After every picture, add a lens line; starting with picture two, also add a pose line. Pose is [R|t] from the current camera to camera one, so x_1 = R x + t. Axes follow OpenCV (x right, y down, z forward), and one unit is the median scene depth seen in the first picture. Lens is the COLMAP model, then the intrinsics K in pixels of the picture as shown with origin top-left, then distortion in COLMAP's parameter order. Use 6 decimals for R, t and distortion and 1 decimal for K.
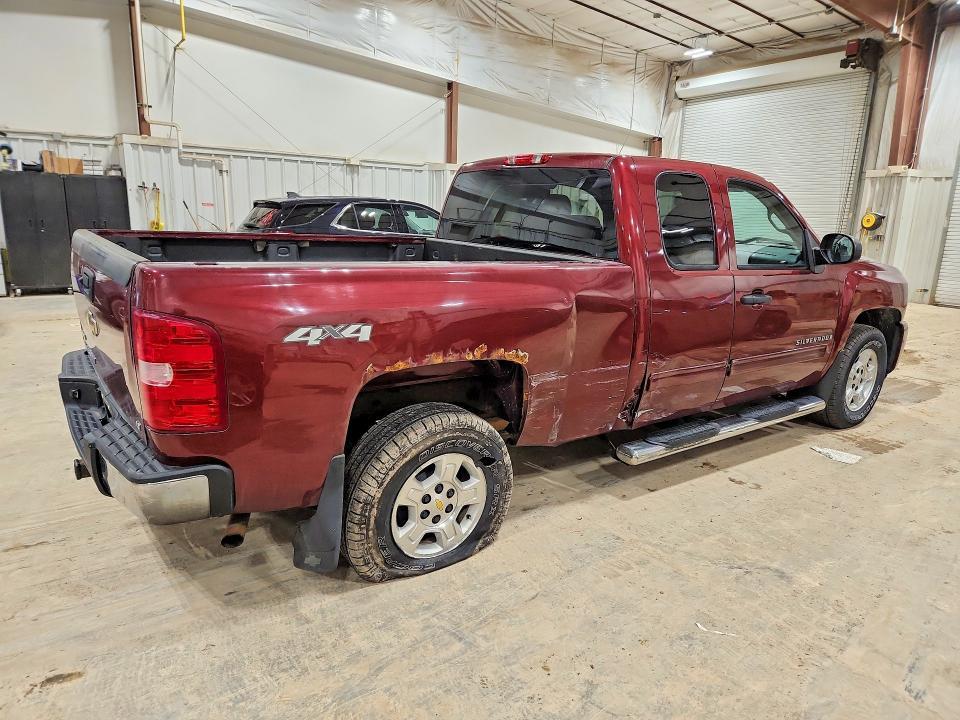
lens RADIAL K [[664.8, 0, 480.0], [0, 664.8, 360.0], [0, 0, 1]] dist [0.021227, 0.001277]
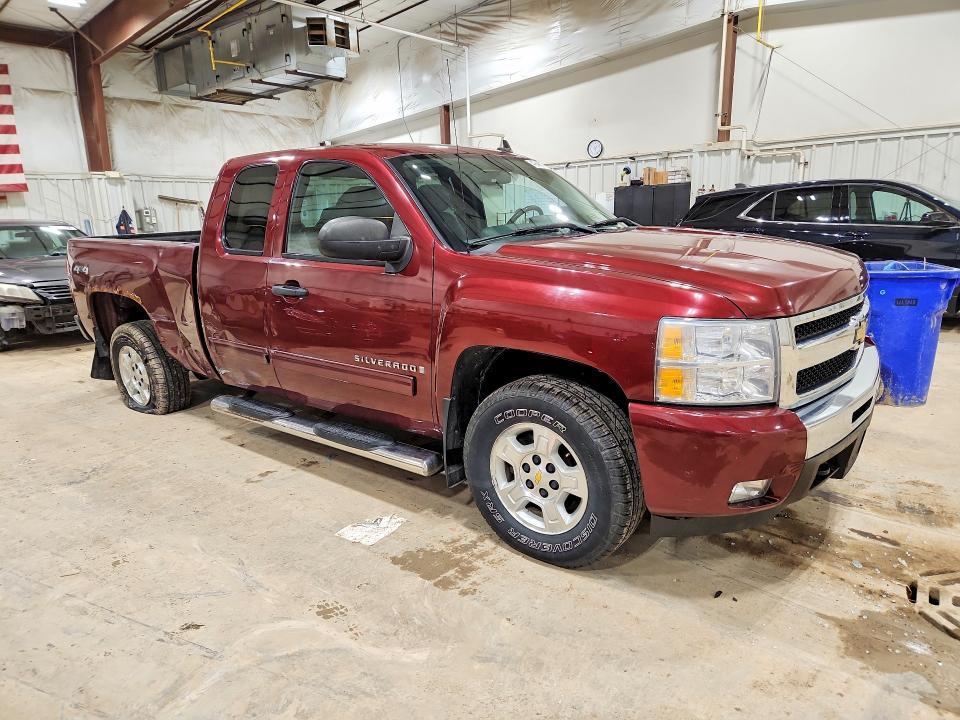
lens RADIAL K [[664.8, 0, 480.0], [0, 664.8, 360.0], [0, 0, 1]] dist [0.021227, 0.001277]
pose [[0.224807, 0.168307, -0.959757, 1.142954], [-0.170514, 0.976566, 0.131315, -0.135475], [0.959368, 0.134132, 0.248238, 0.869768]]
